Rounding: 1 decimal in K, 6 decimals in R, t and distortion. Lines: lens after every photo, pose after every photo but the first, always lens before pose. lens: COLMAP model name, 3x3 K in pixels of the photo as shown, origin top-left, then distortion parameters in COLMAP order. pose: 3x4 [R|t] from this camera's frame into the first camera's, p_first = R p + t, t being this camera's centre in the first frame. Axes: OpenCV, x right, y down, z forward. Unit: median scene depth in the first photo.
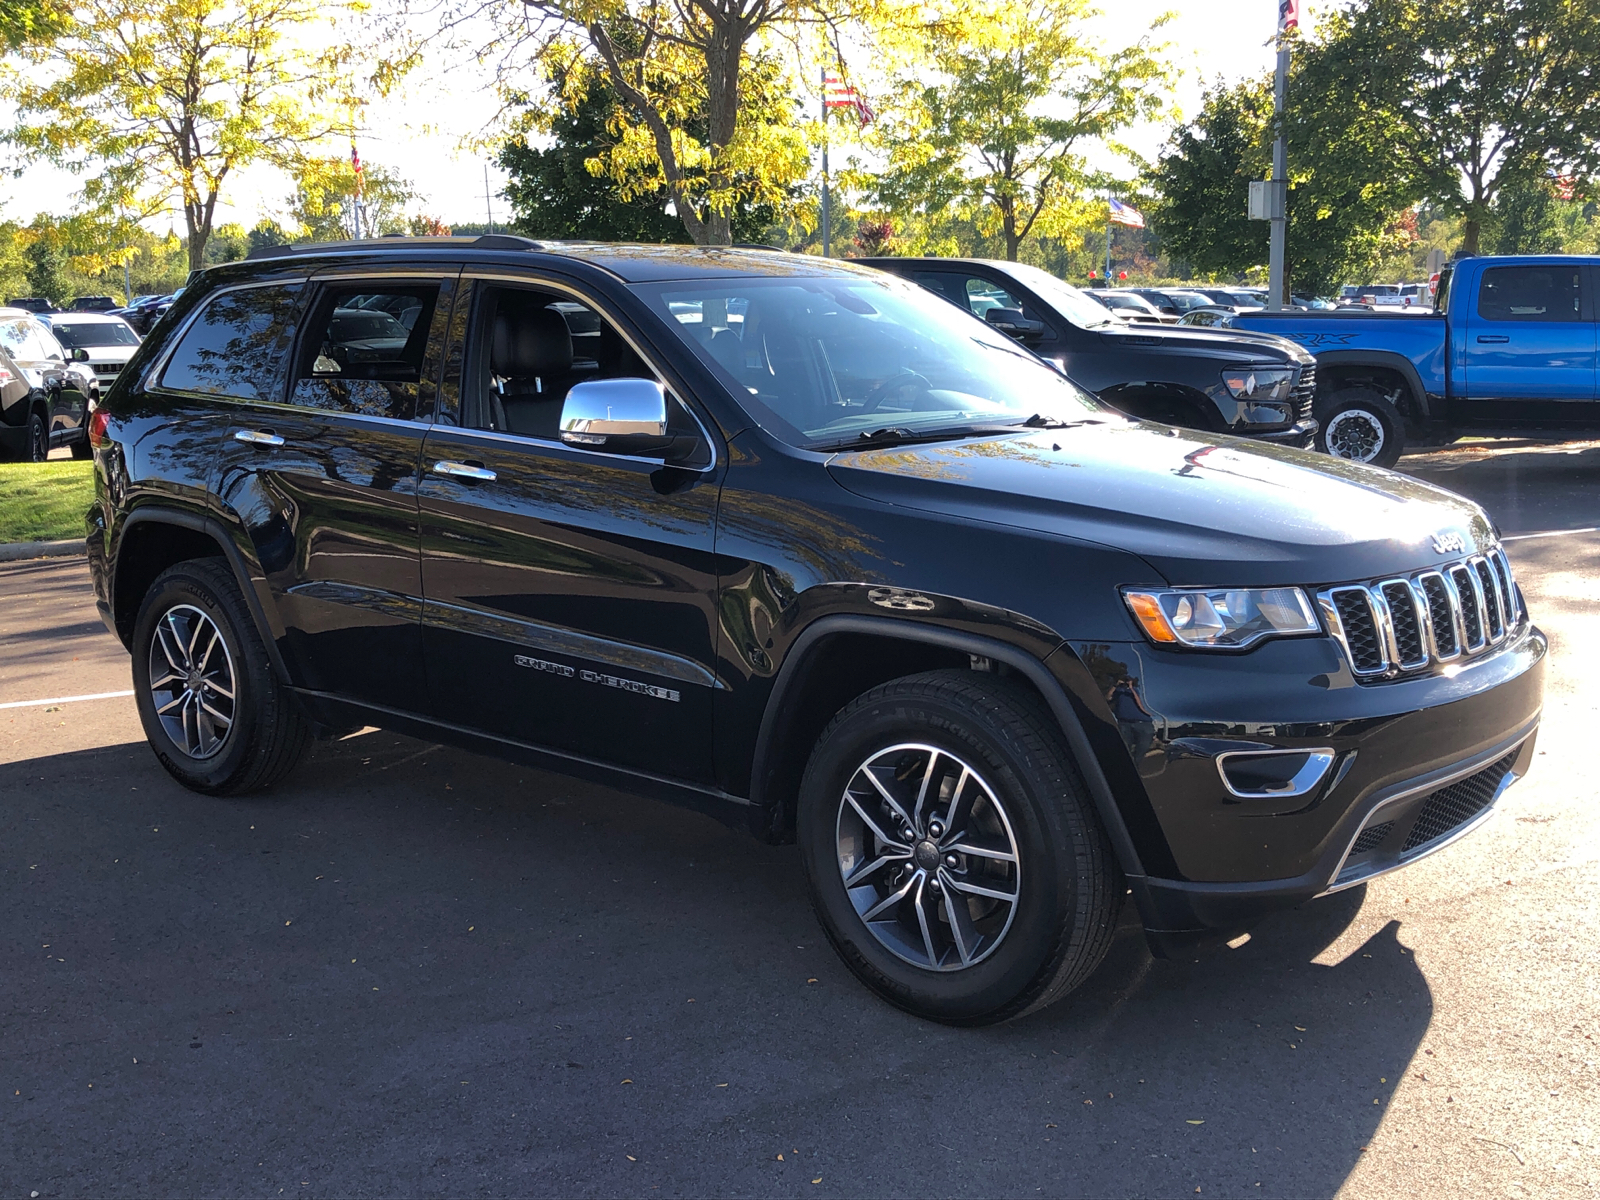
lens RADIAL K [[1839.4, 0, 800.0], [0, 1839.4, 600.0], [0, 0, 1]] dist [0.114689, -0.318830]
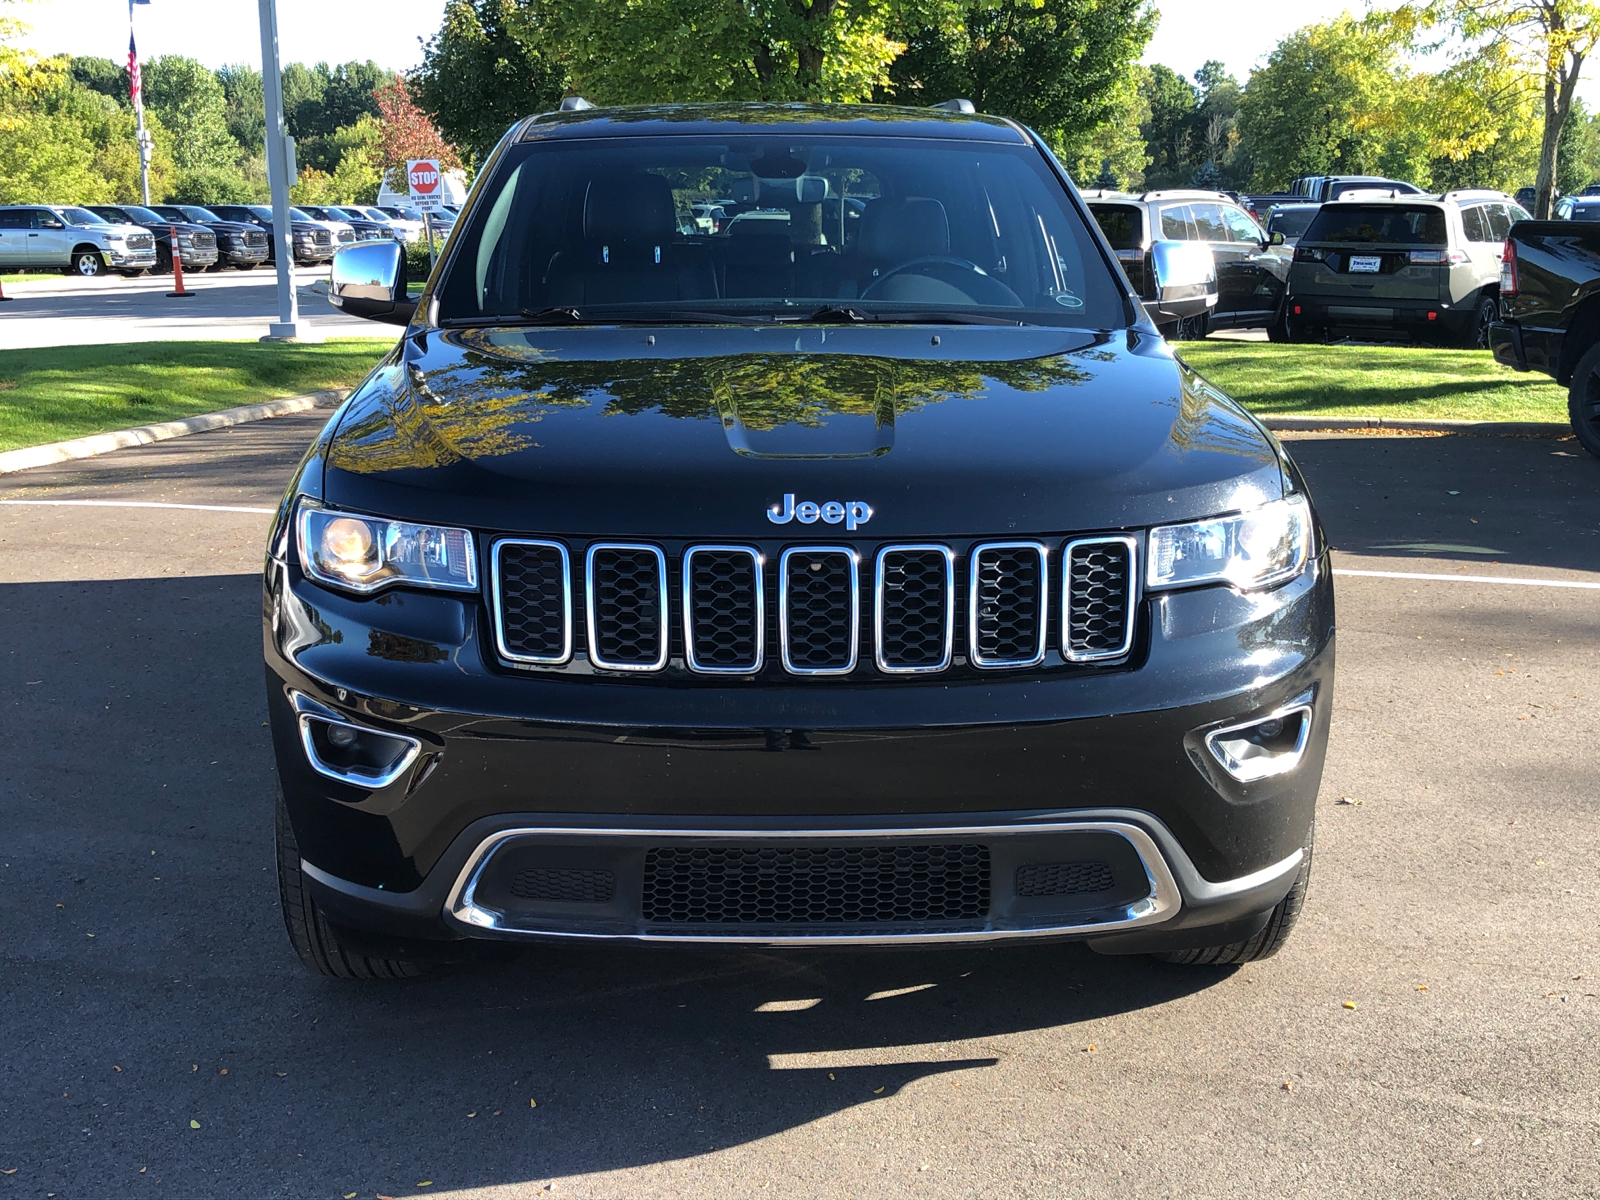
lens RADIAL K [[1839.4, 0, 800.0], [0, 1839.4, 600.0], [0, 0, 1]] dist [0.114689, -0.318830]
pose [[0.671490, 0.164801, -0.722456, 0.584718], [-0.123823, 0.986202, 0.109876, -0.050516], [0.730595, 0.015676, 0.682631, 0.371175]]
